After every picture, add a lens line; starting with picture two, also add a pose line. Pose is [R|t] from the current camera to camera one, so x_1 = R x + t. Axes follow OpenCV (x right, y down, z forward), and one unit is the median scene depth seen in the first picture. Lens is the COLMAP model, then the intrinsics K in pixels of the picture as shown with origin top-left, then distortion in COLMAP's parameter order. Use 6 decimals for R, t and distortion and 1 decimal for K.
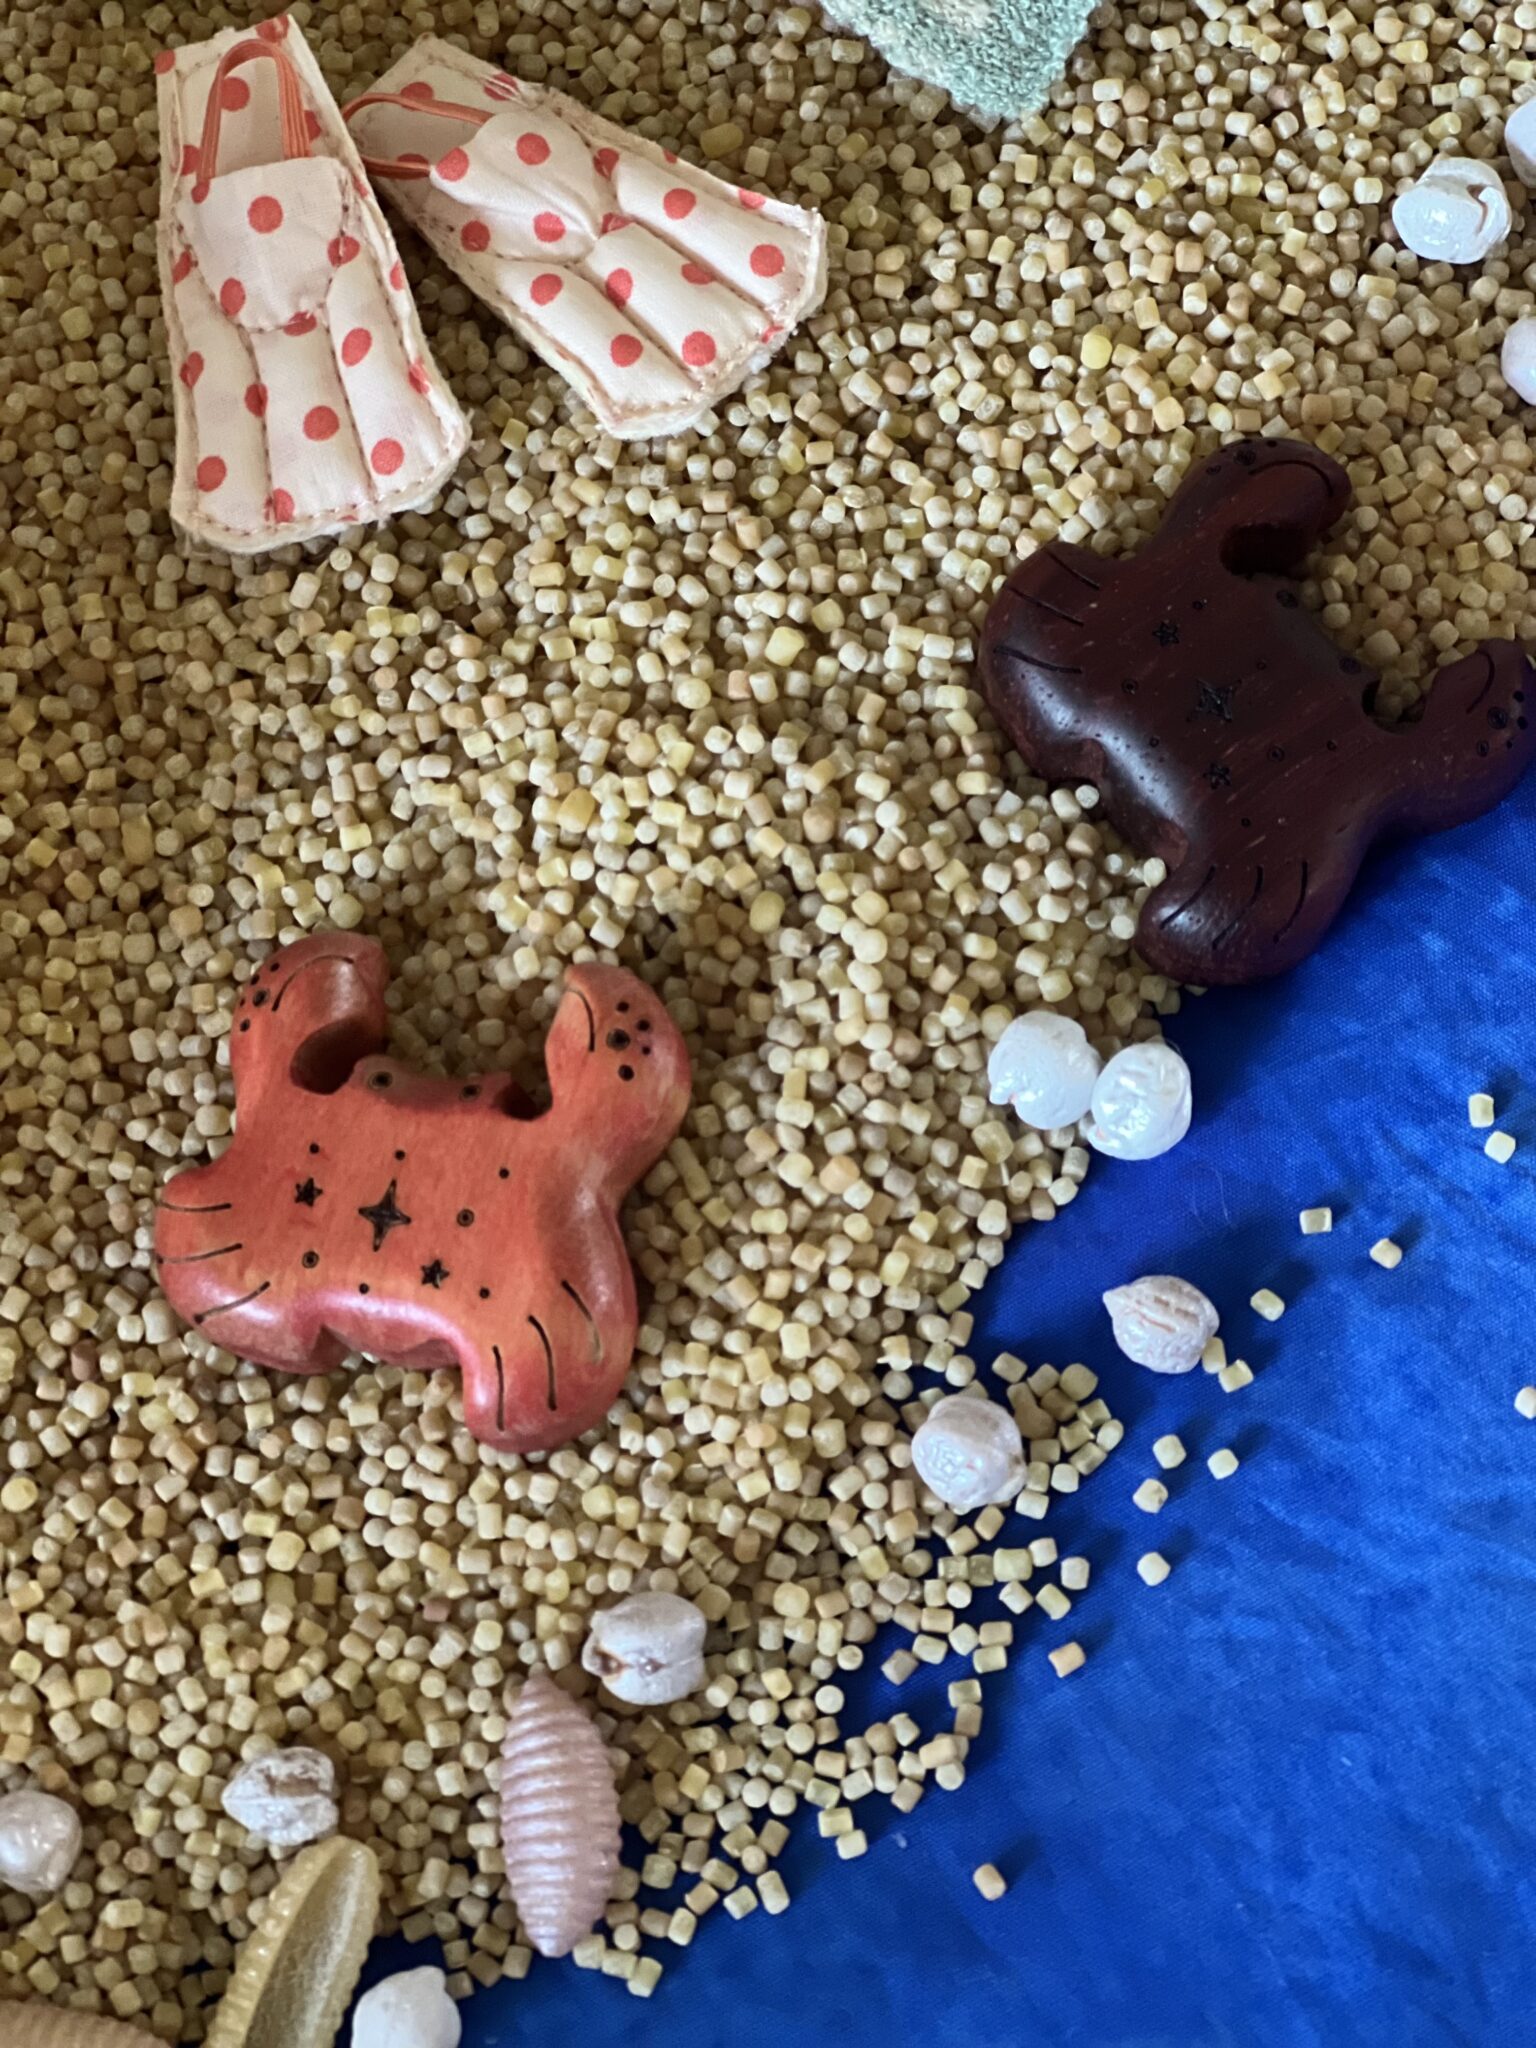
lens RADIAL K [[4455.5, 0, 764.7], [0, 4455.5, 1033.2], [0, 0, 1]] dist [0.050976, 0.000000]
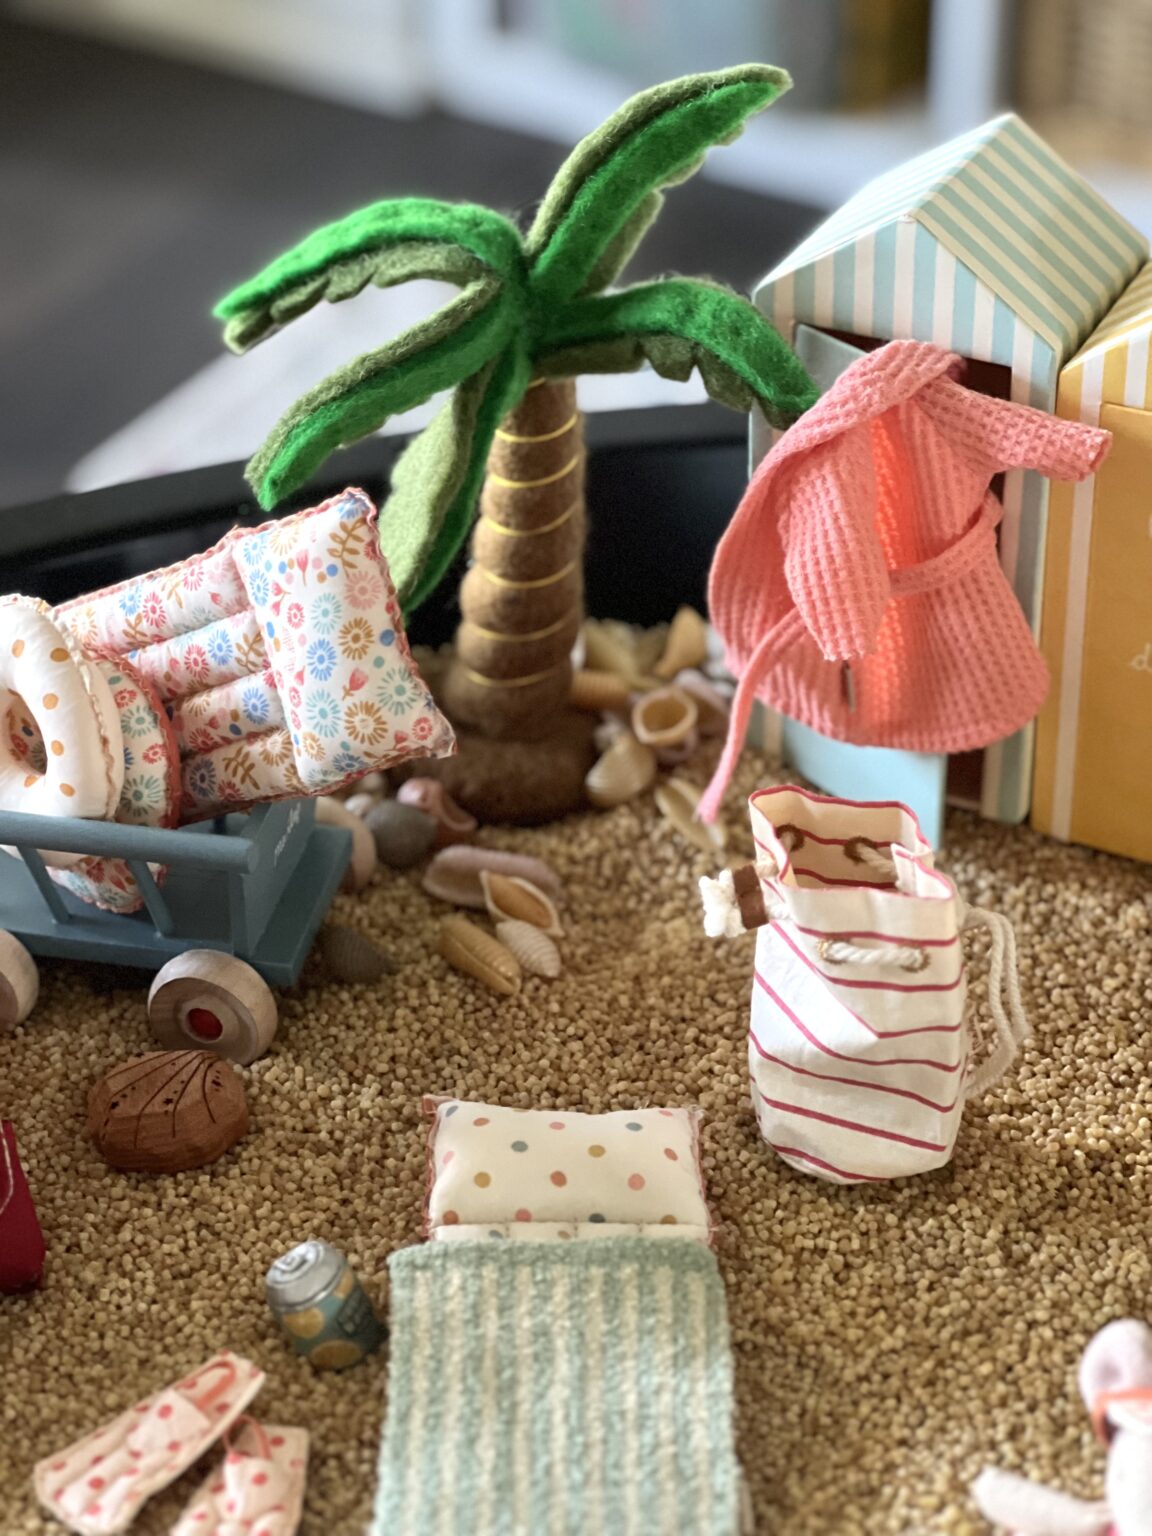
lens RADIAL K [[3341.7, 0, 570.9], [0, 3341.7, 769.5], [0, 0, 1]] dist [0.050976, 0.000000]
pose [[0.545673, 0.520503, -0.656747, 1.013143], [-0.771507, 0.617982, -0.151244, -0.304569], [0.327135, 0.589215, 0.738788, -0.412098]]
